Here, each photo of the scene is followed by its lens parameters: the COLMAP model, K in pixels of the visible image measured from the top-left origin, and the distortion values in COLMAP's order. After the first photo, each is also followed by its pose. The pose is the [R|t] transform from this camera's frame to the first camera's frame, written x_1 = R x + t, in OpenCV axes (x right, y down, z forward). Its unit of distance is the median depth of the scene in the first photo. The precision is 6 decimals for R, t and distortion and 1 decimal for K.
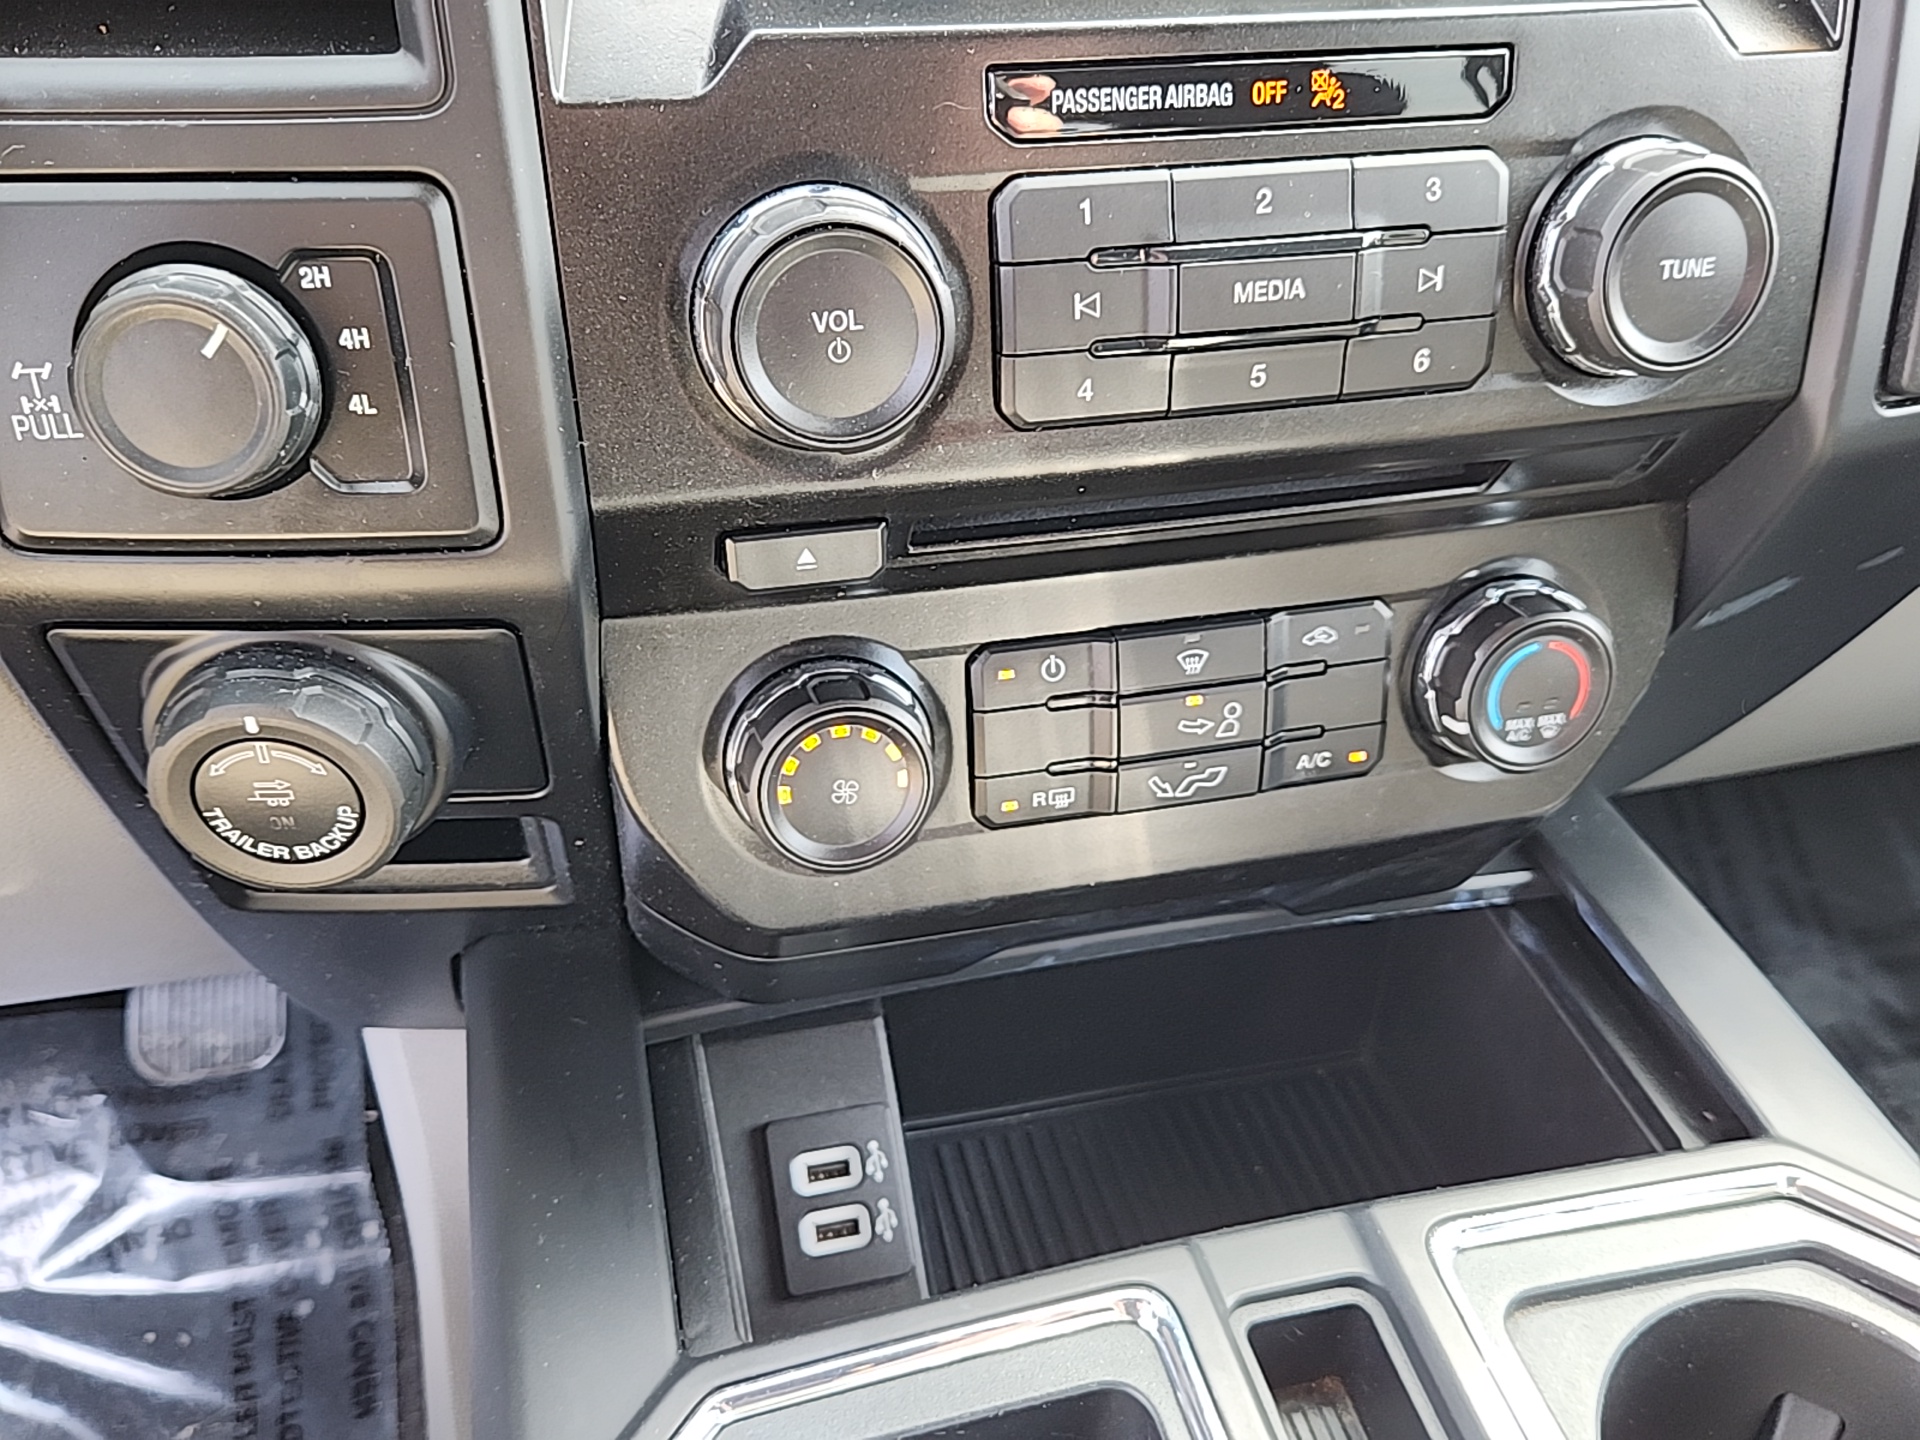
lens RADIAL K [[1695.8, 0, 977.1], [0, 1695.8, 739.7], [0, 0, 1]] dist [0.082718, -0.122169]
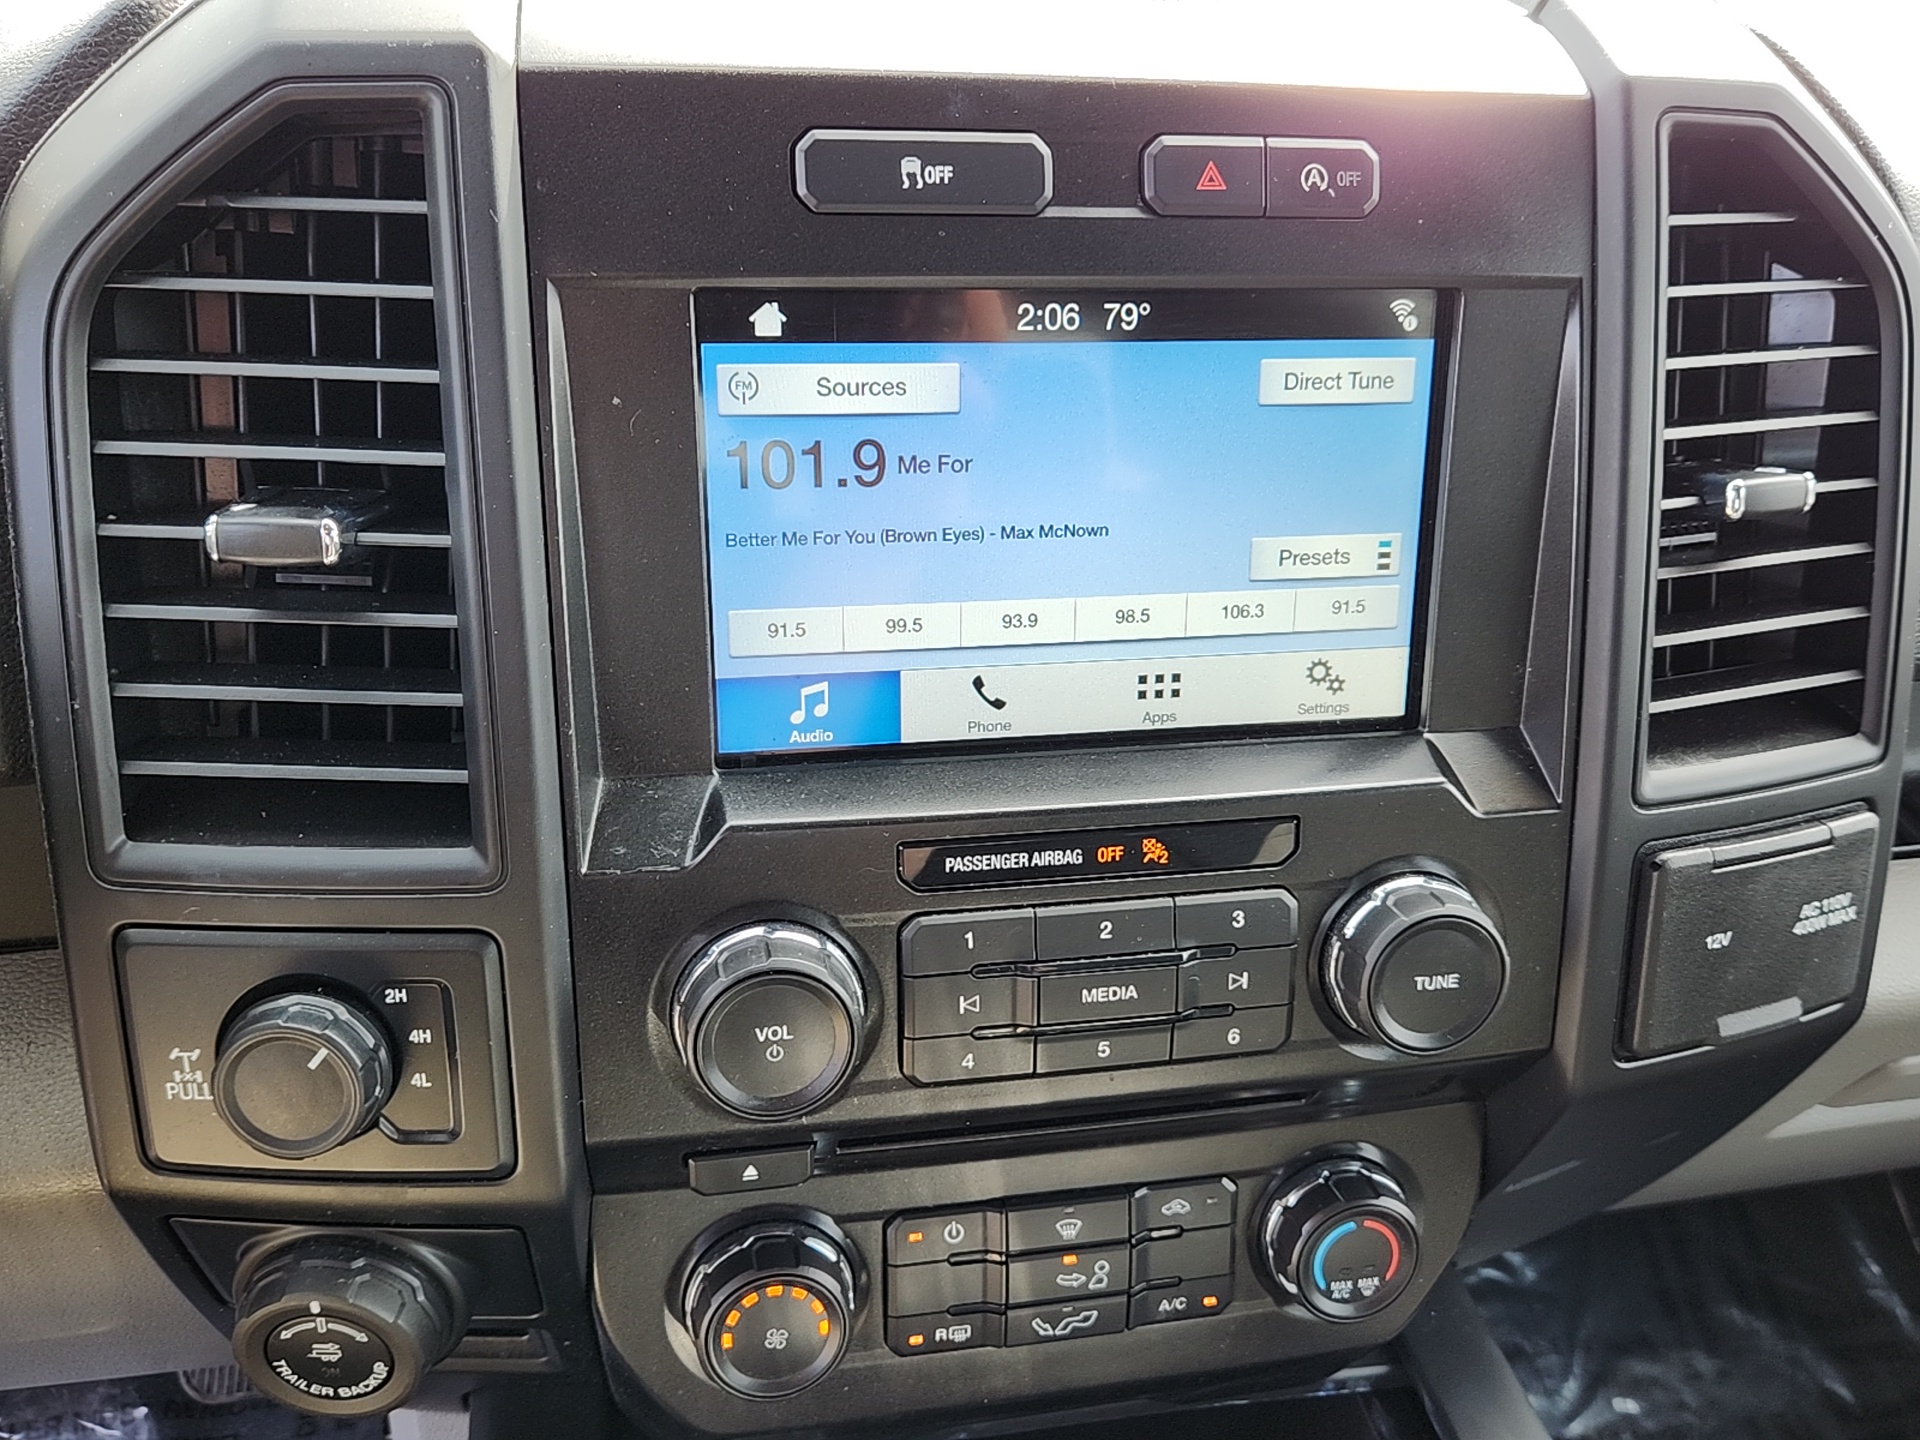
lens RADIAL K [[1695.8, 0, 977.1], [0, 1695.8, 718.1], [0, 0, 1]] dist [0.082718, -0.122169]
pose [[0.998396, 0.043262, -0.036517, 0.104363], [-0.047666, 0.990377, -0.129928, -0.290134], [0.030545, 0.131460, 0.990851, -0.326451]]
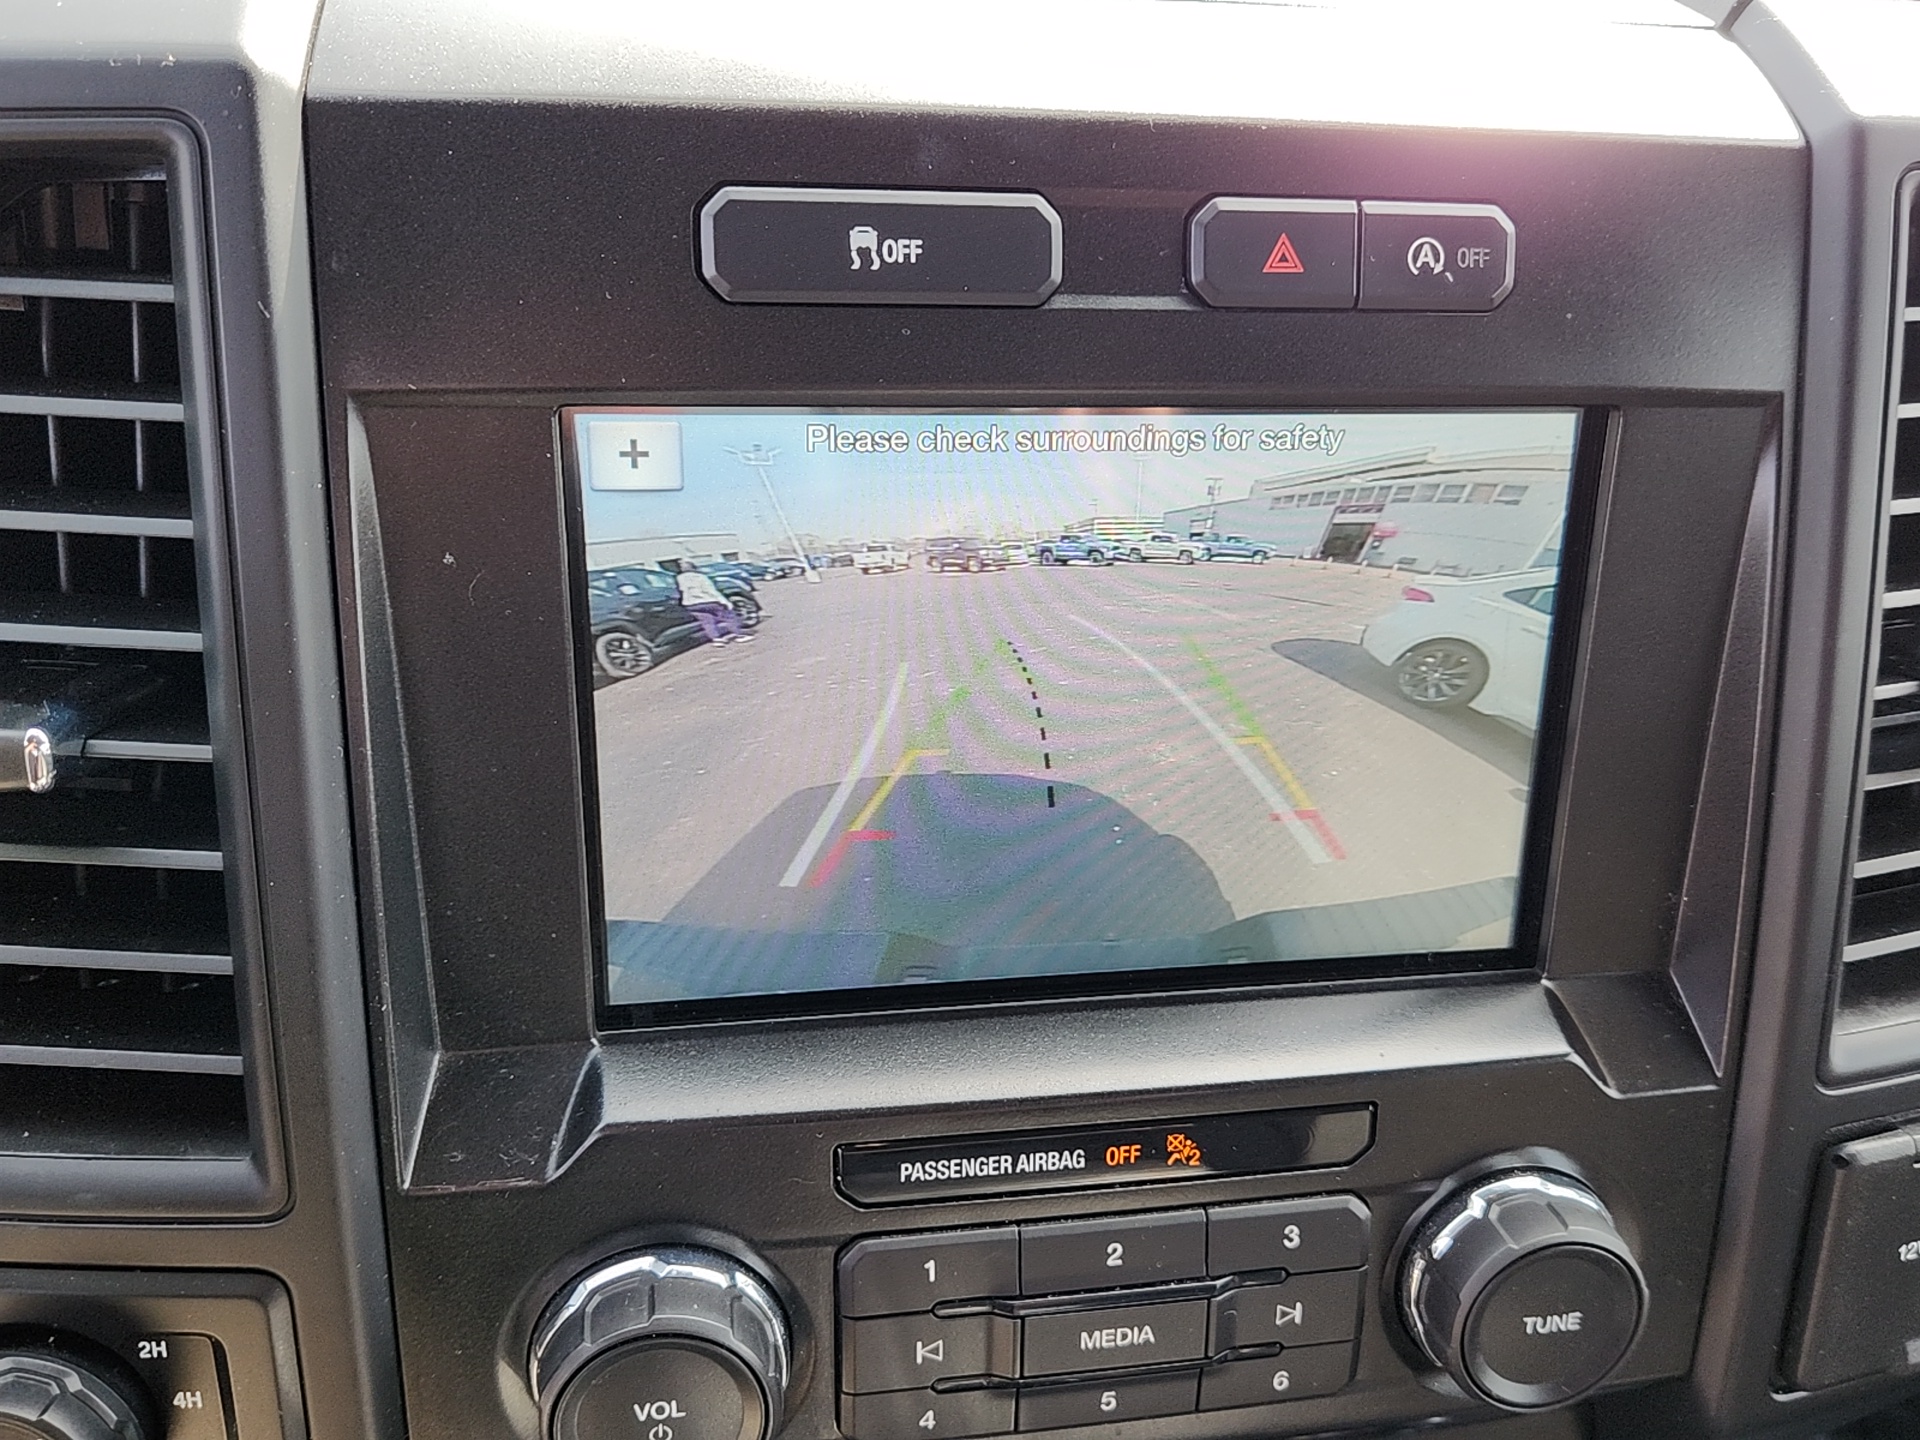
lens RADIAL K [[1692.4, 0, 991.8], [0, 1692.4, 734.8], [0, 0, 1]] dist [0.043205, -0.053026]
pose [[0.996260, 0.067901, -0.053428, 0.123598], [-0.072512, 0.993326, -0.089701, -0.502570], [0.046981, 0.093240, 0.994535, -0.020135]]
